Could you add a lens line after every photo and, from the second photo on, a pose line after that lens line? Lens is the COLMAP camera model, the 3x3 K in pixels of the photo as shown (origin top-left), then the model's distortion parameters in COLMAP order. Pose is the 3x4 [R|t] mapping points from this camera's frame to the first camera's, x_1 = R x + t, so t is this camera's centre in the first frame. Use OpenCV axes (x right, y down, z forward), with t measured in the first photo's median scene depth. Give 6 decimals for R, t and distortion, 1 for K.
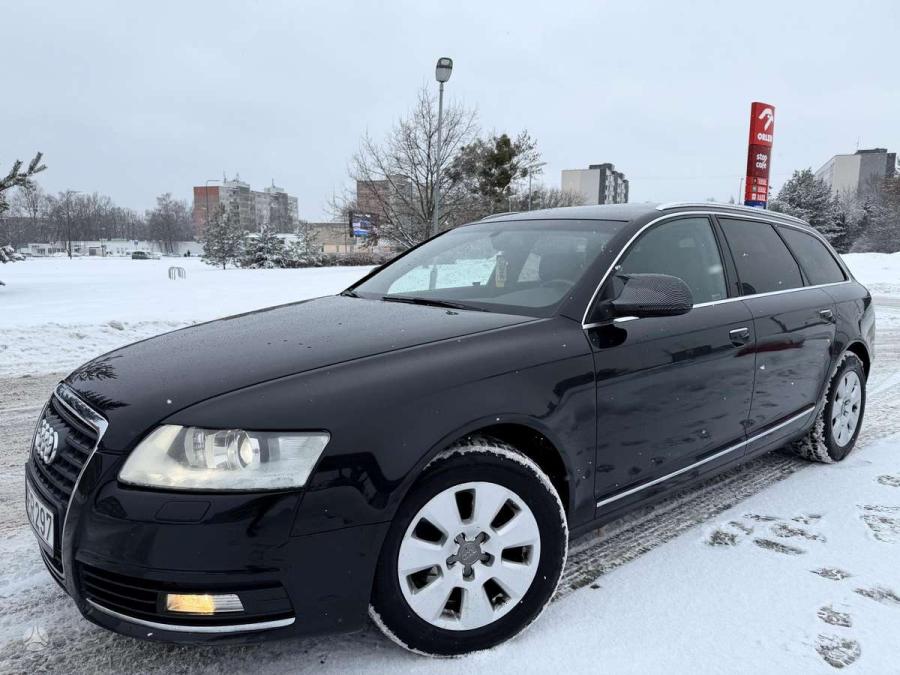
lens RADIAL K [[619.9, 0, 448.9], [0, 619.9, 355.2], [0, 0, 1]] dist [0.083233, -0.117540]
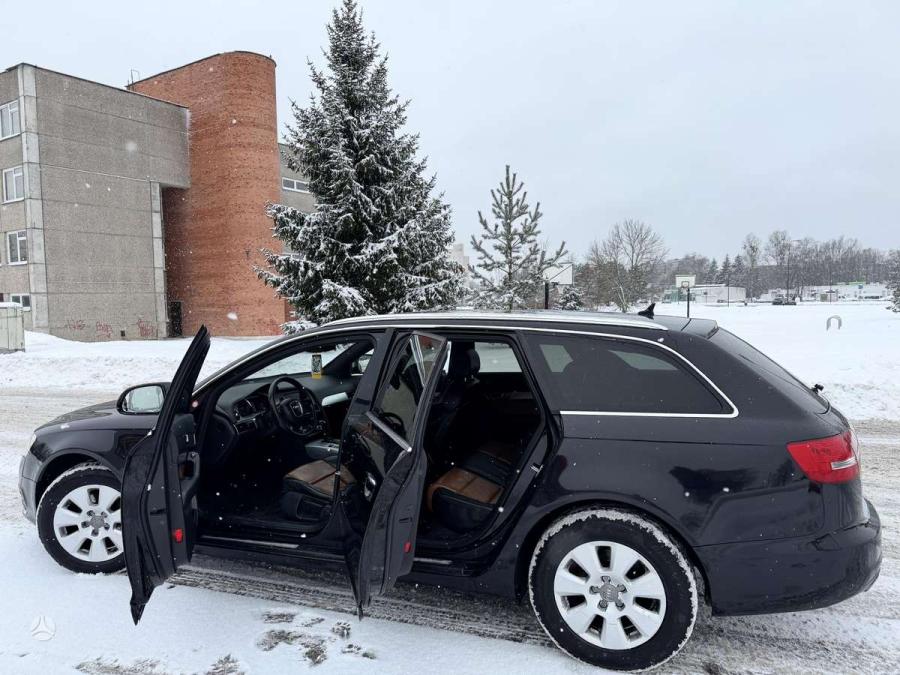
lens RADIAL K [[618.2, 0, 450.5], [0, 618.2, 355.1], [0, 0, 1]] dist [0.061064, -0.070429]
pose [[0.492665, 0.056758, -0.868366, 0.116244], [-0.117008, 0.993130, -0.001472, -0.016139], [0.862317, 0.102331, 0.495921, 0.049637]]
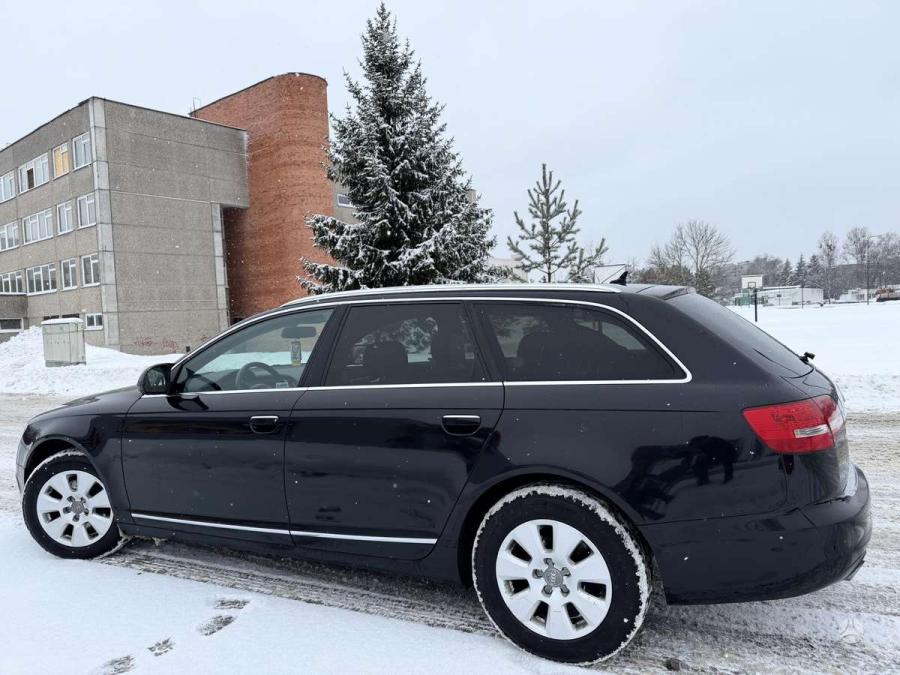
lens RADIAL K [[619.9, 0, 448.9], [0, 619.9, 355.2], [0, 0, 1]] dist [0.083233, -0.117540]
pose [[0.404492, 0.031261, -0.914007, 0.119553], [-0.097115, 0.995233, -0.008939, -0.012833], [0.909371, 0.092380, 0.405600, 0.064816]]
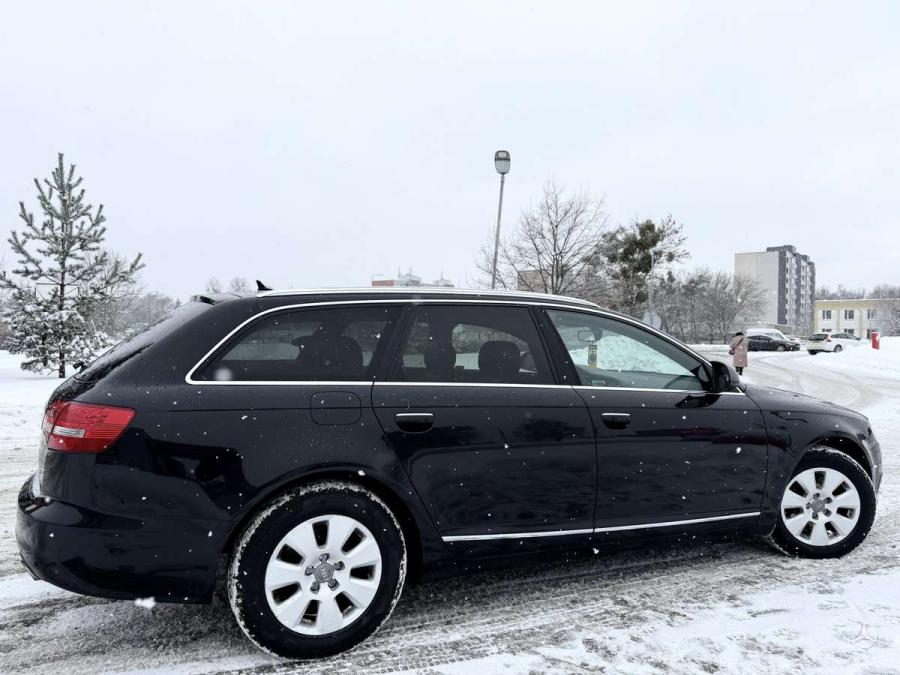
lens RADIAL K [[628.6, 0, 445.2], [0, 628.6, 351.4], [0, 0, 1]] dist [0.052870, -0.075690]
pose [[0.966733, 0.006069, -0.255714, 0.057147], [-0.042844, 0.989437, -0.138488, -0.002100], [0.252172, 0.144837, 0.956782, 0.014890]]
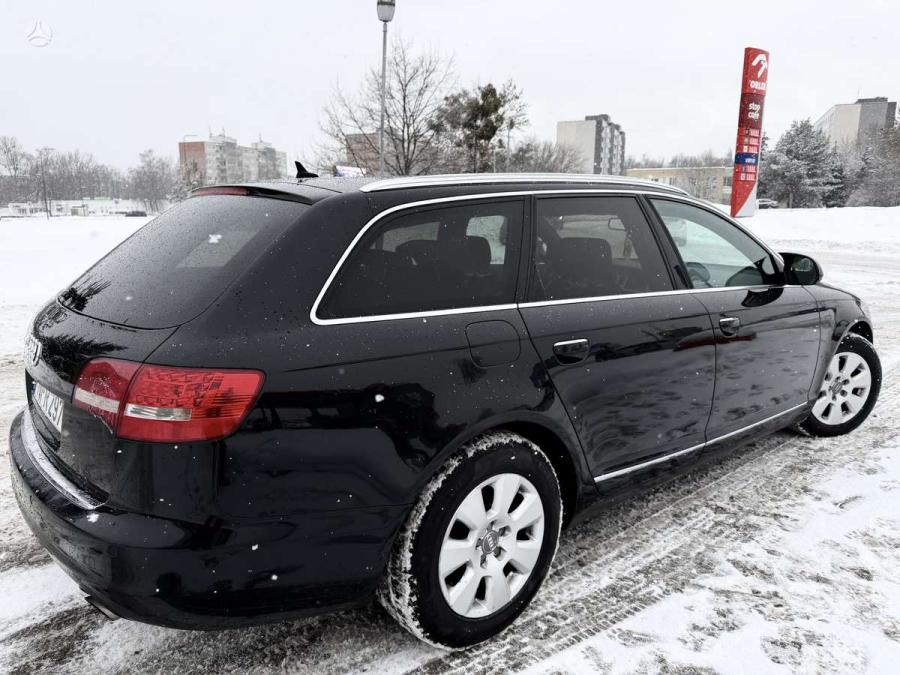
lens RADIAL K [[629.8, 0, 452.6], [0, 629.8, 348.3], [0, 0, 1]] dist [0.054078, -0.079808]
pose [[0.999844, -0.012110, 0.012894, 0.023792], [0.011388, 0.998438, 0.054702, -0.007352], [-0.013536, -0.054547, 0.998419, 0.025881]]
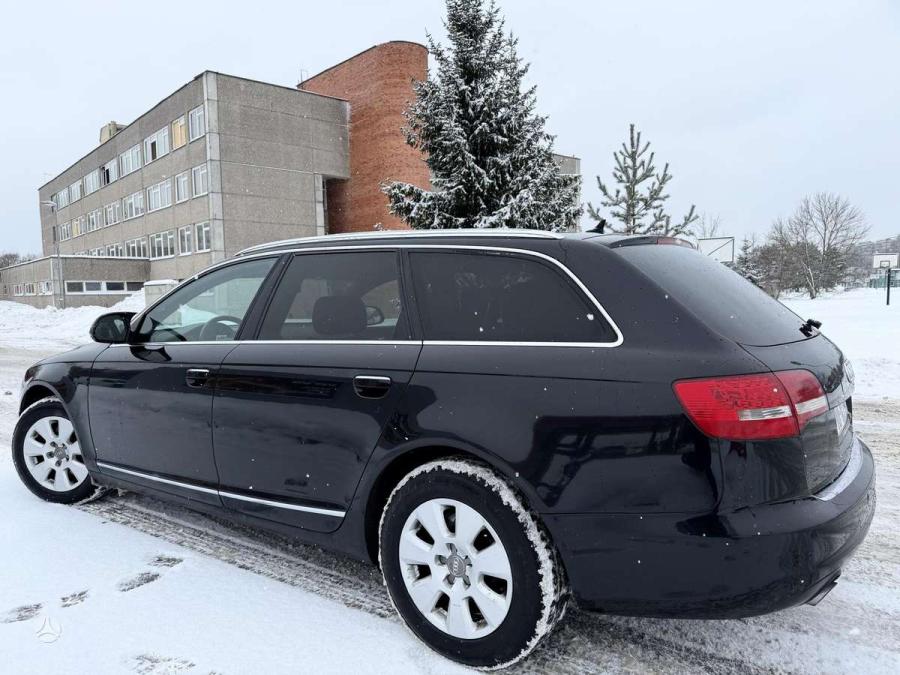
lens RADIAL K [[622.4, 0, 448.2], [0, 622.4, 349.4], [0, 0, 1]] dist [0.108611, -0.183281]
pose [[0.251642, 0.074381, -0.964958, 0.118190], [-0.133029, 0.990237, 0.041638, -0.013057], [0.958634, 0.117889, 0.259080, 0.085807]]
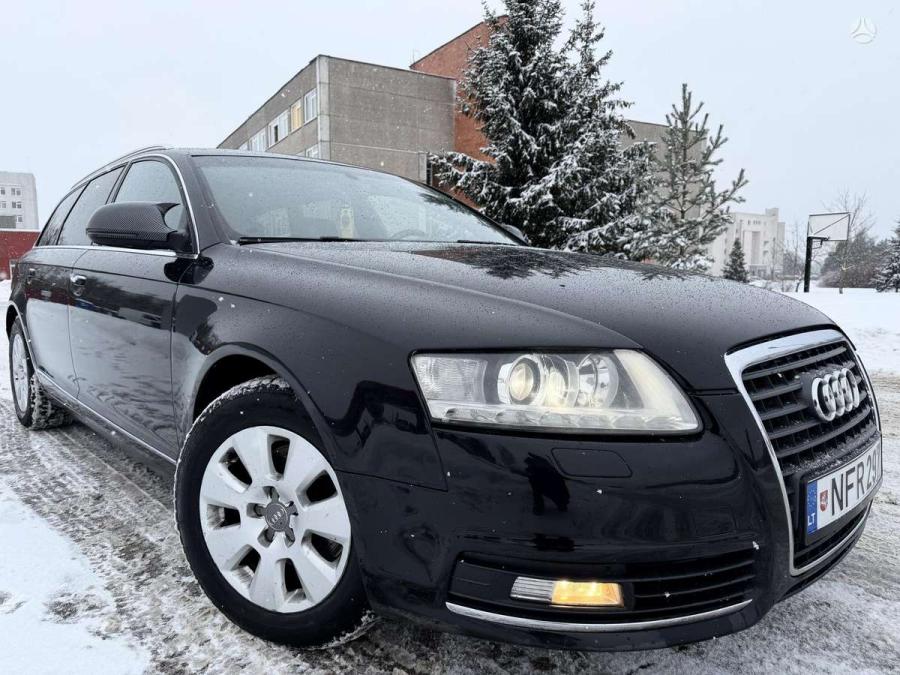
lens RADIAL K [[629.8, 0, 452.6], [0, 629.8, 348.3], [0, 0, 1]] dist [0.054078, -0.079808]
pose [[0.063621, 0.103416, -0.992601, 0.131523], [-0.159193, 0.982932, 0.092205, -0.011977], [0.985195, 0.152149, 0.078999, 0.140444]]
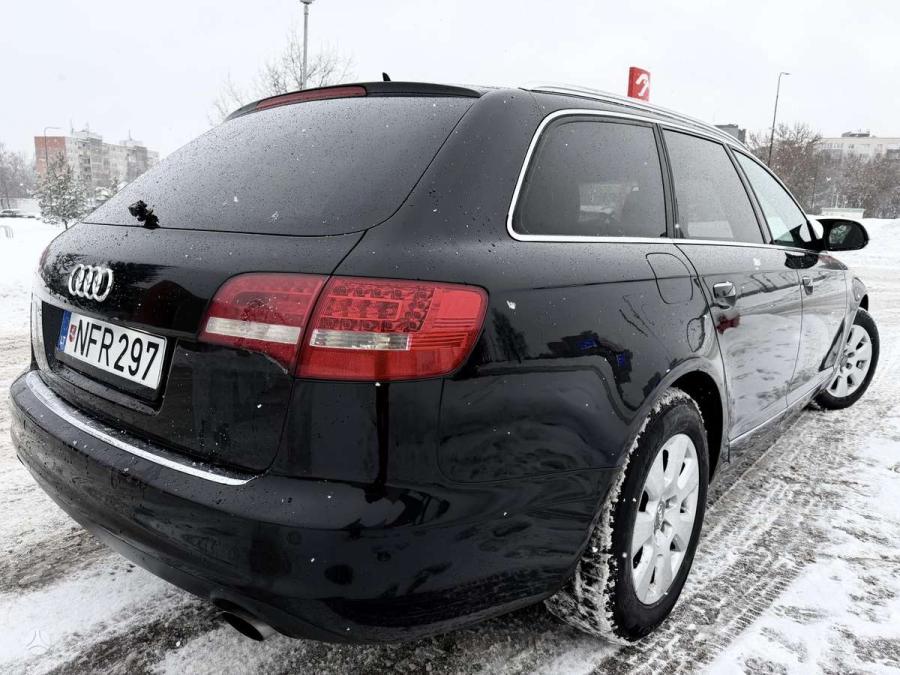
lens RADIAL K [[635.5, 0, 448.7], [0, 635.5, 346.0], [0, 0, 1]] dist [0.002307, -0.001288]
pose [[0.983174, -0.022322, 0.181303, 0.004109], [0.015198, 0.999061, 0.040585, -0.002120], [-0.182039, -0.037146, 0.982589, 0.036934]]
